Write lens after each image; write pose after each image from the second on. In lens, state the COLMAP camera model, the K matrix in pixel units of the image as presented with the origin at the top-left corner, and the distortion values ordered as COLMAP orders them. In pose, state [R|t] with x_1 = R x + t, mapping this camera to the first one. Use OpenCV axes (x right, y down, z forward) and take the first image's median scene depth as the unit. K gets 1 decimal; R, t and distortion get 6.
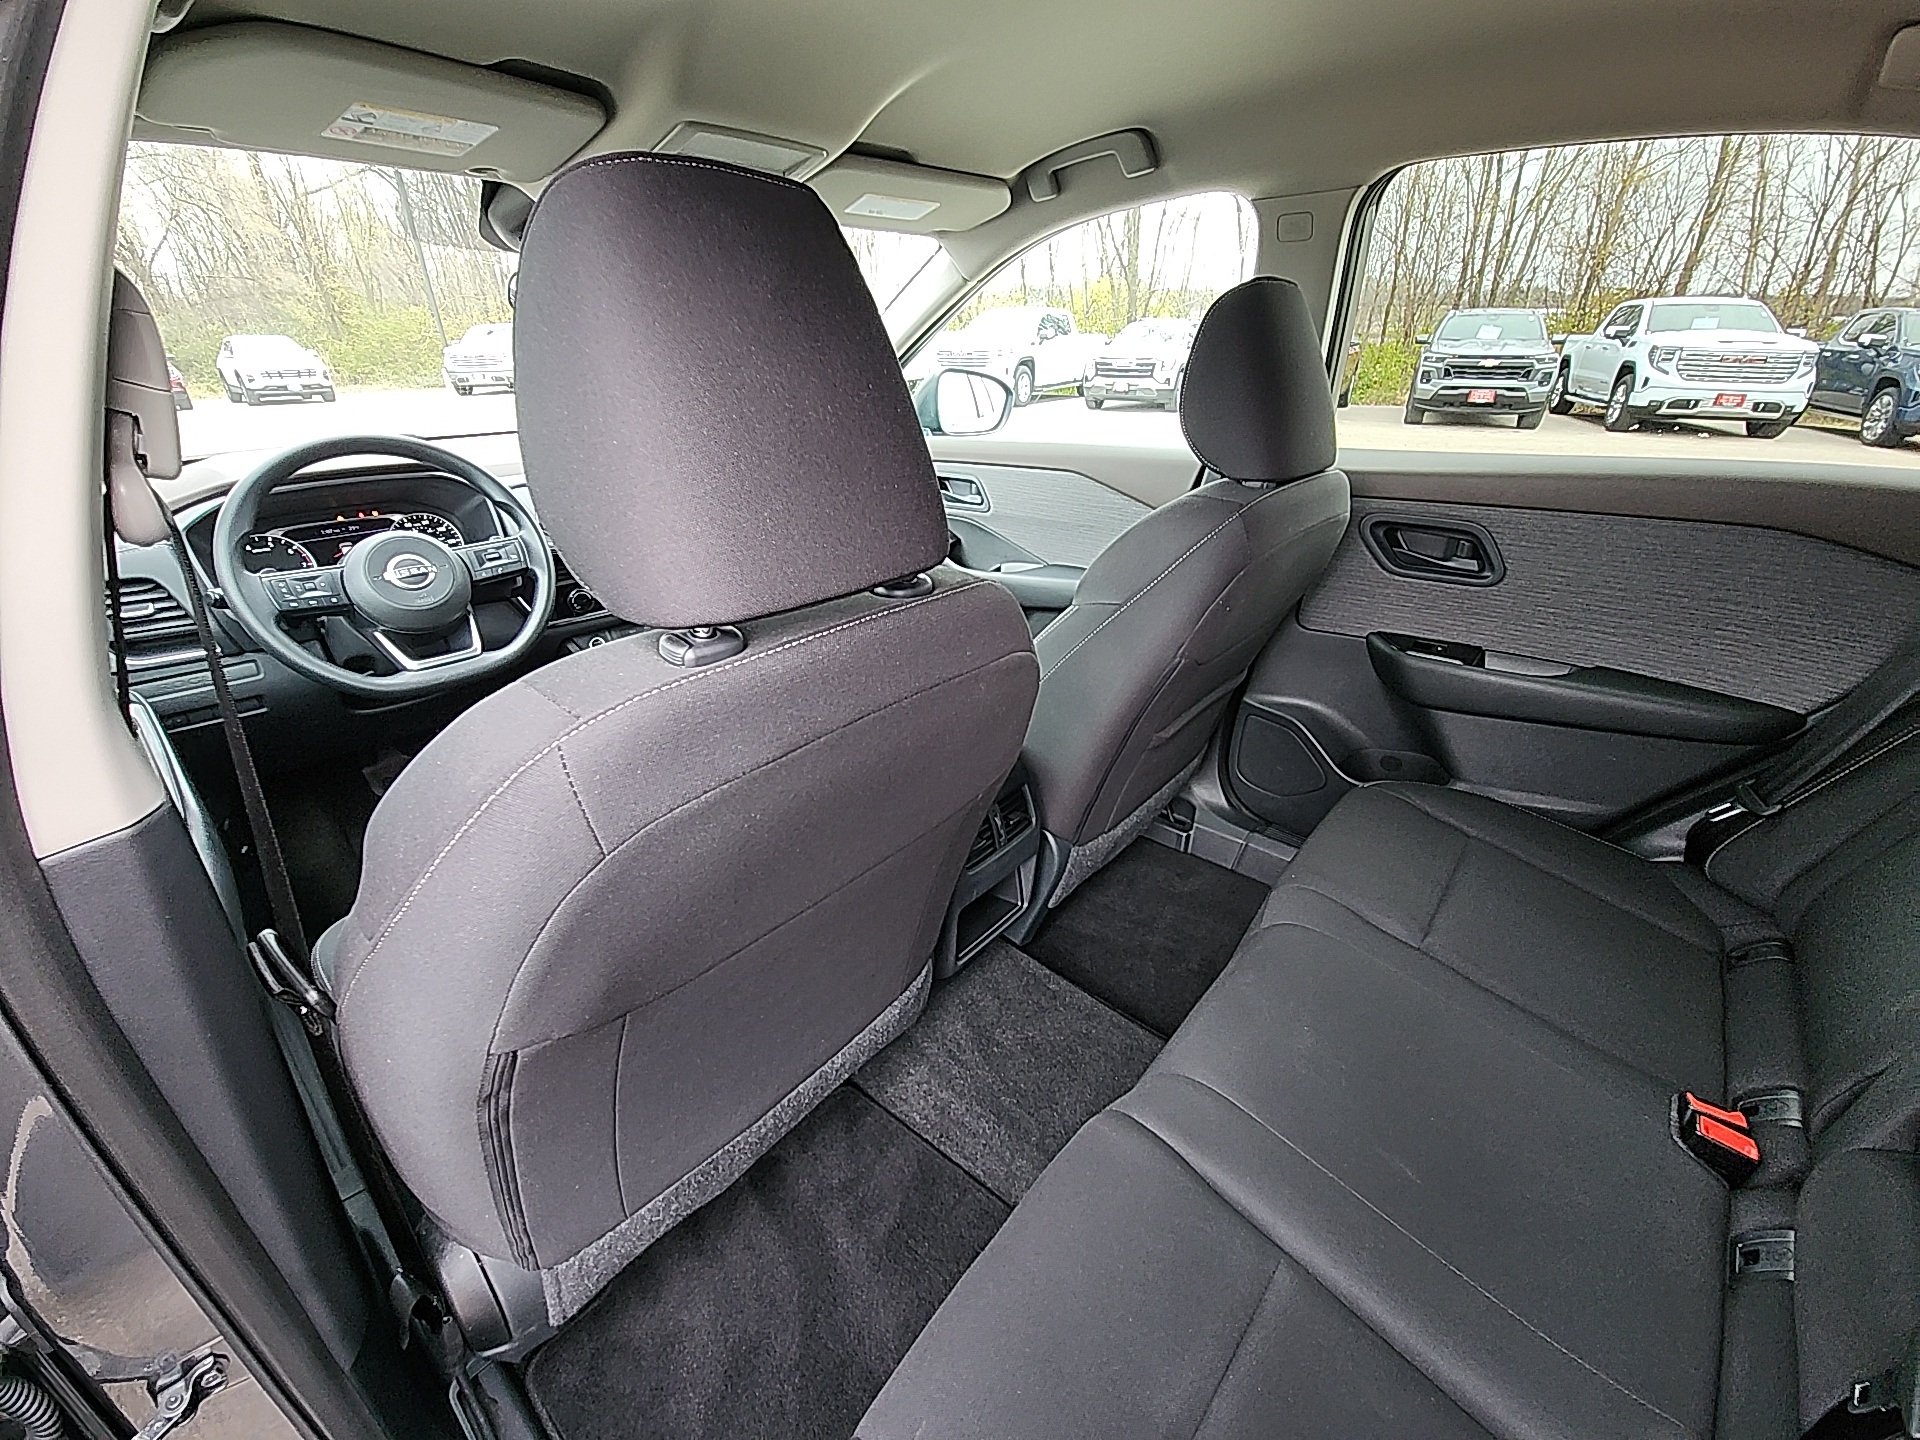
lens RADIAL K [[771.4, 0, 952.7], [0, 771.4, 703.9], [0, 0, 1]] dist [0.012558, -0.008895]
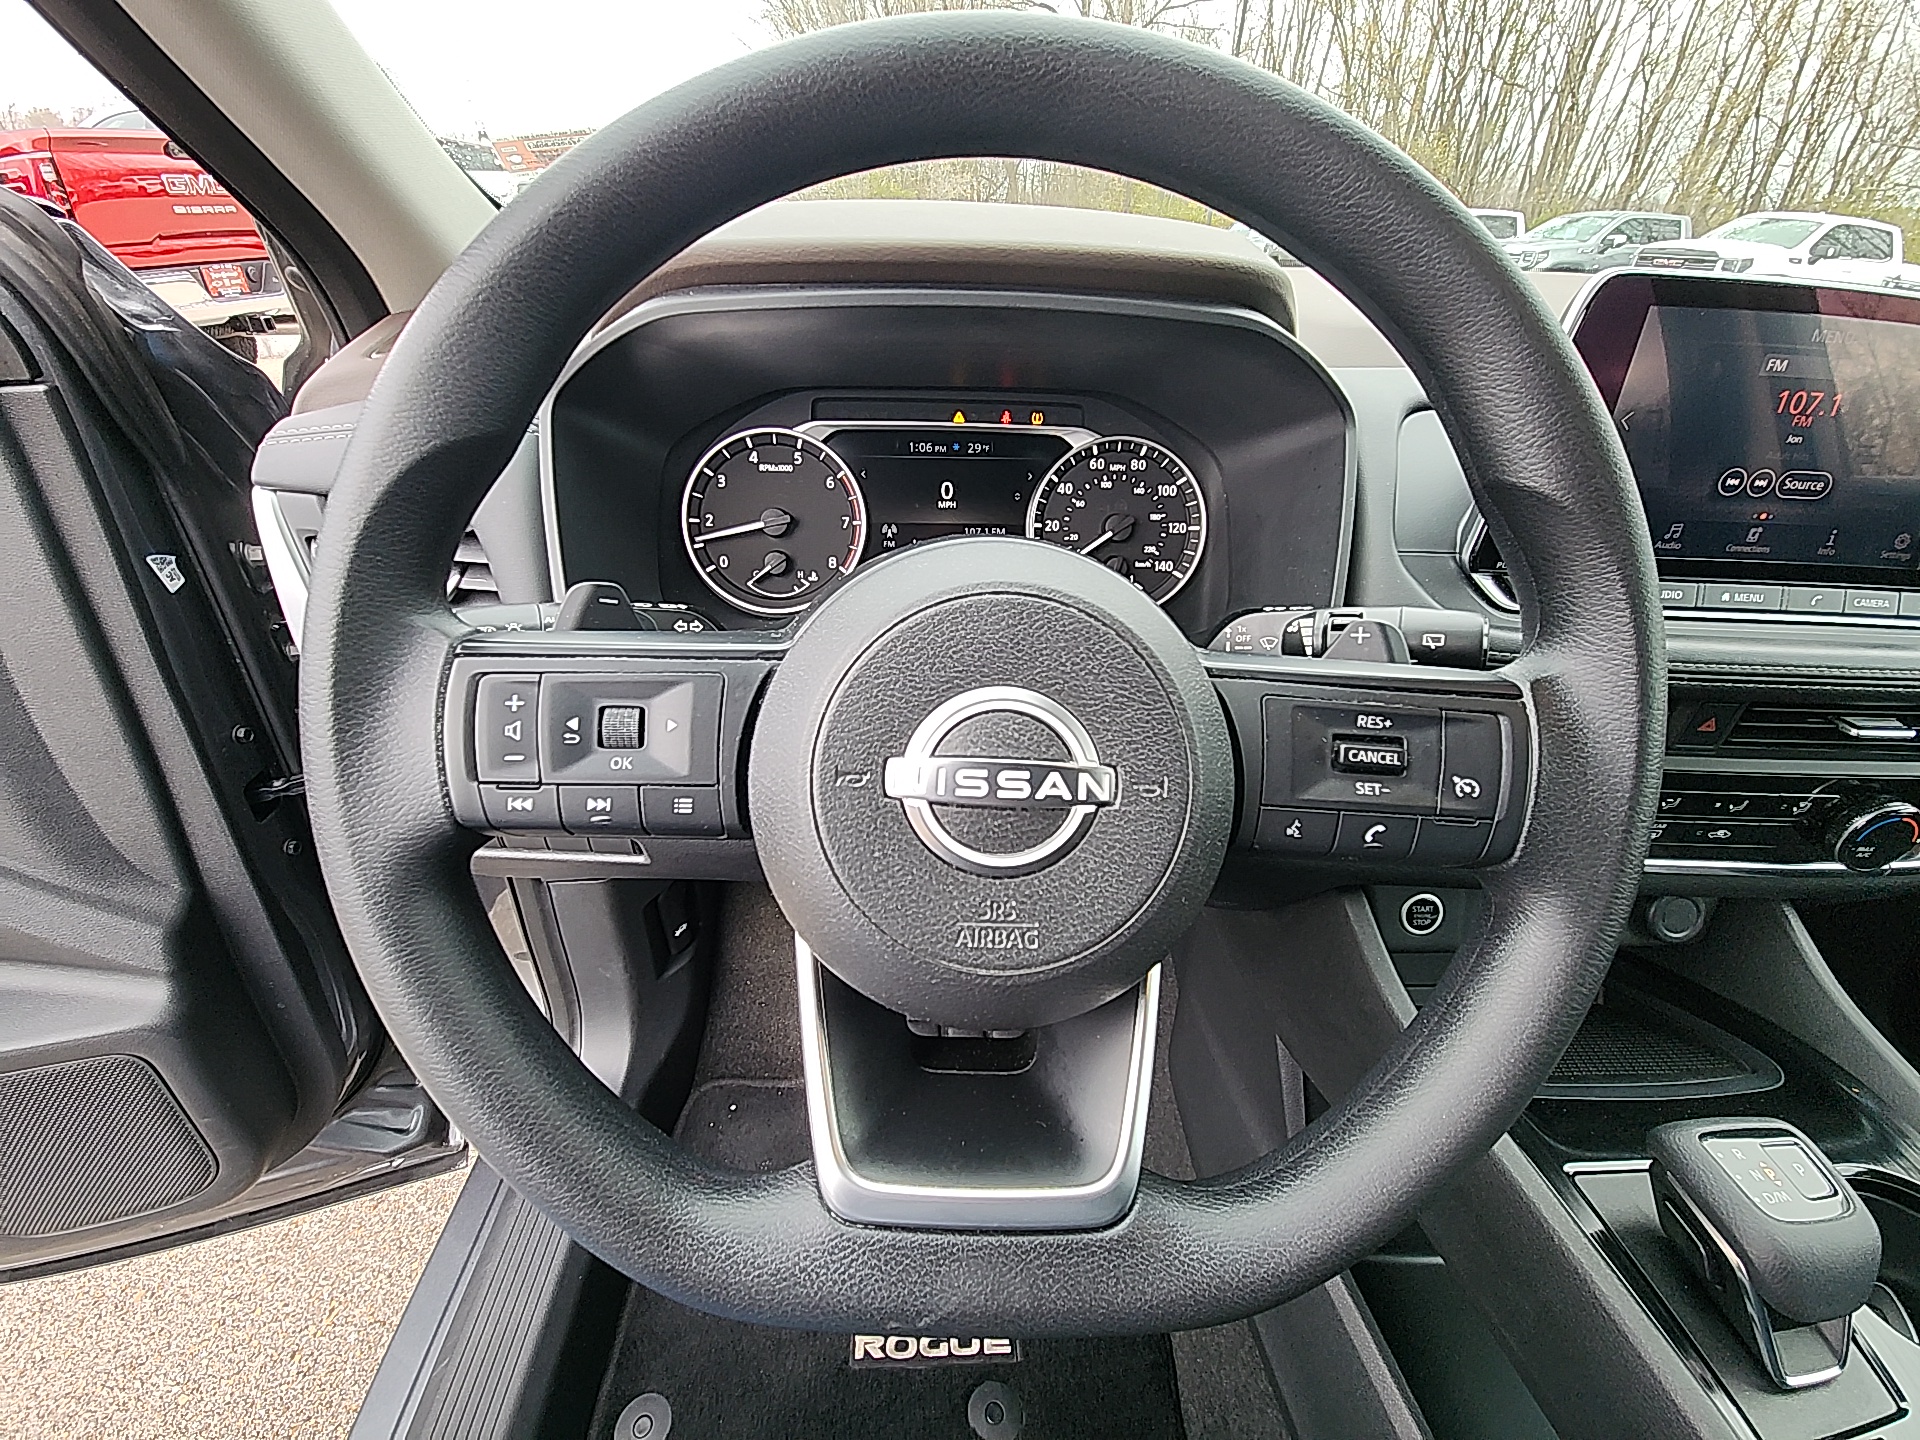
lens RADIAL K [[769.7, 0, 959.6], [0, 769.7, 701.0], [0, 0, 1]] dist [0.017407, -0.016188]
pose [[0.694532, 0.396825, -0.600129, -0.057439], [-0.338283, 0.916298, 0.214390, -0.021876], [0.634972, 0.054112, 0.770638, 0.080974]]
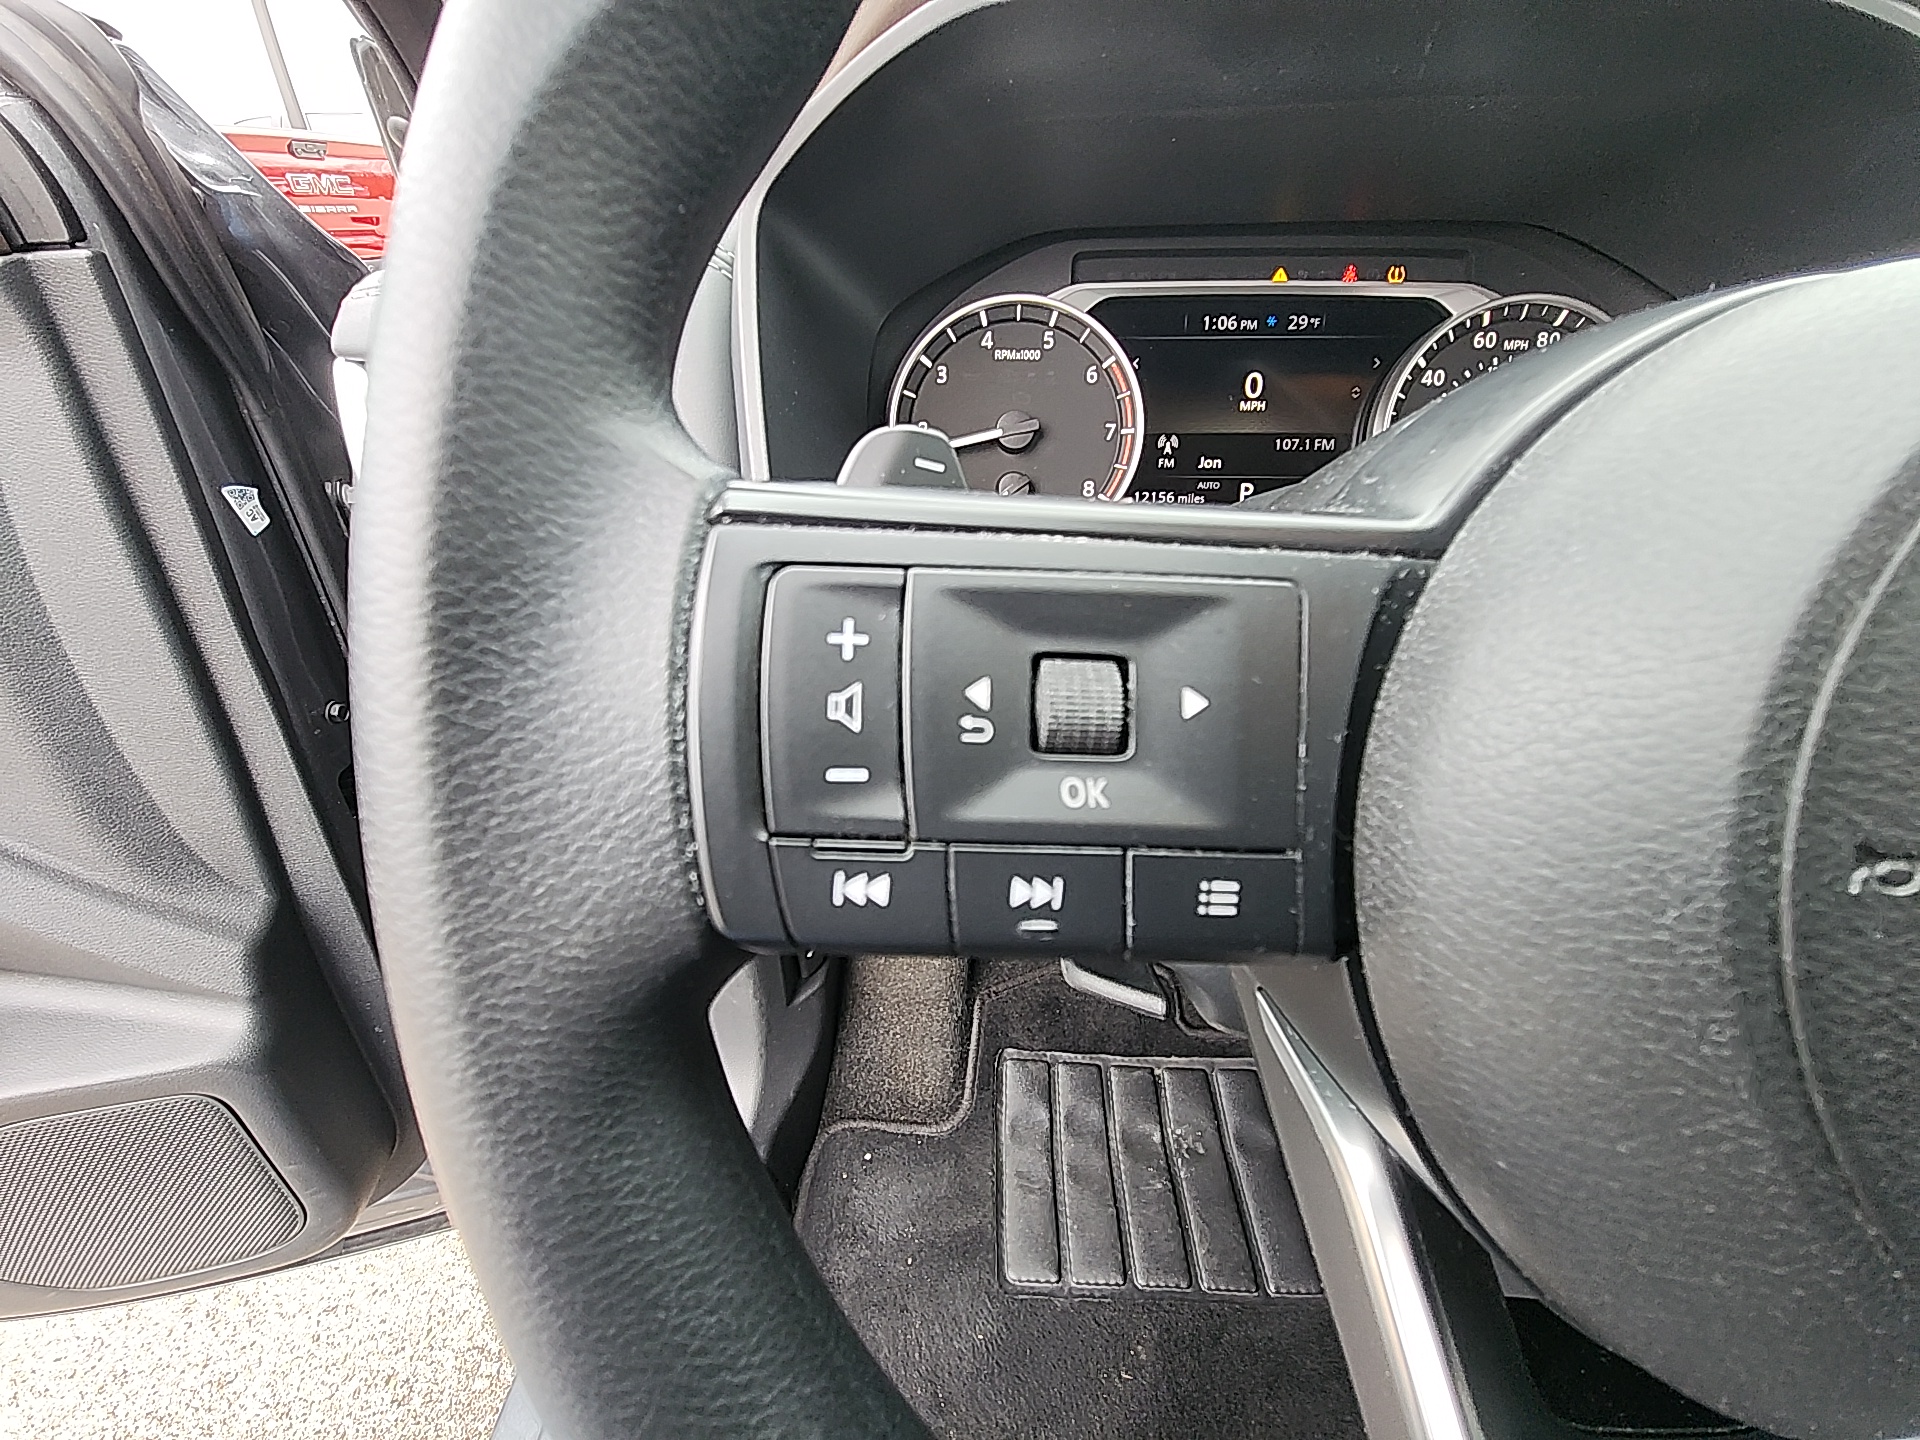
lens RADIAL K [[762.2, 0, 951.2], [0, 762.2, 699.9], [0, 0, 1]] dist [0.013352, -0.013419]
pose [[0.628017, 0.412784, -0.659700, -0.071154], [-0.332295, 0.908800, 0.252314, -0.015463], [0.703687, 0.060757, 0.707908, 0.084202]]
